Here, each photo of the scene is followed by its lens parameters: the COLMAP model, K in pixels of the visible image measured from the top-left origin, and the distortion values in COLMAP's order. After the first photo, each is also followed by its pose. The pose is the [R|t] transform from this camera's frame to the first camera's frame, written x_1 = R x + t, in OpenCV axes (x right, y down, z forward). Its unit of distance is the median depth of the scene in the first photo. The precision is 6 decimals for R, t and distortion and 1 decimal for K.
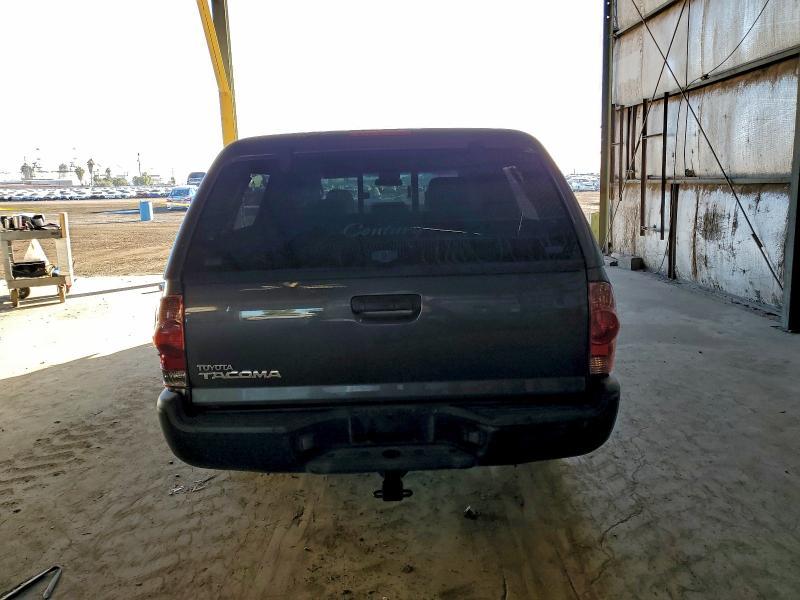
lens RADIAL K [[640.2, 0, 400.2], [0, 640.2, 299.2], [0, 0, 1]] dist [0.007077, 0.019091]
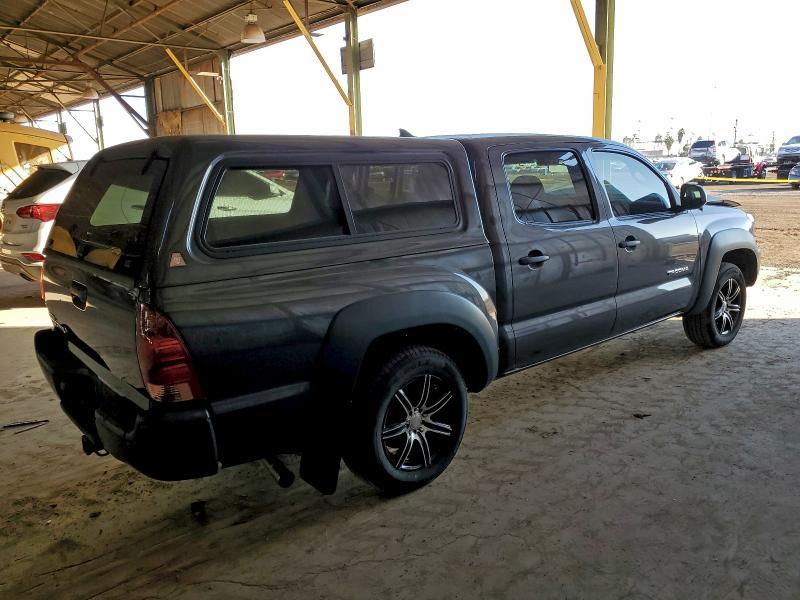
lens RADIAL K [[640.2, 0, 400.5], [0, 640.2, 299.2], [0, 0, 1]] dist [0.007077, 0.019091]
pose [[0.623217, 0.171217, -0.763076, 0.976599], [-0.134020, 0.984688, 0.111485, -0.145222], [0.770480, 0.032789, 0.636621, 0.540733]]
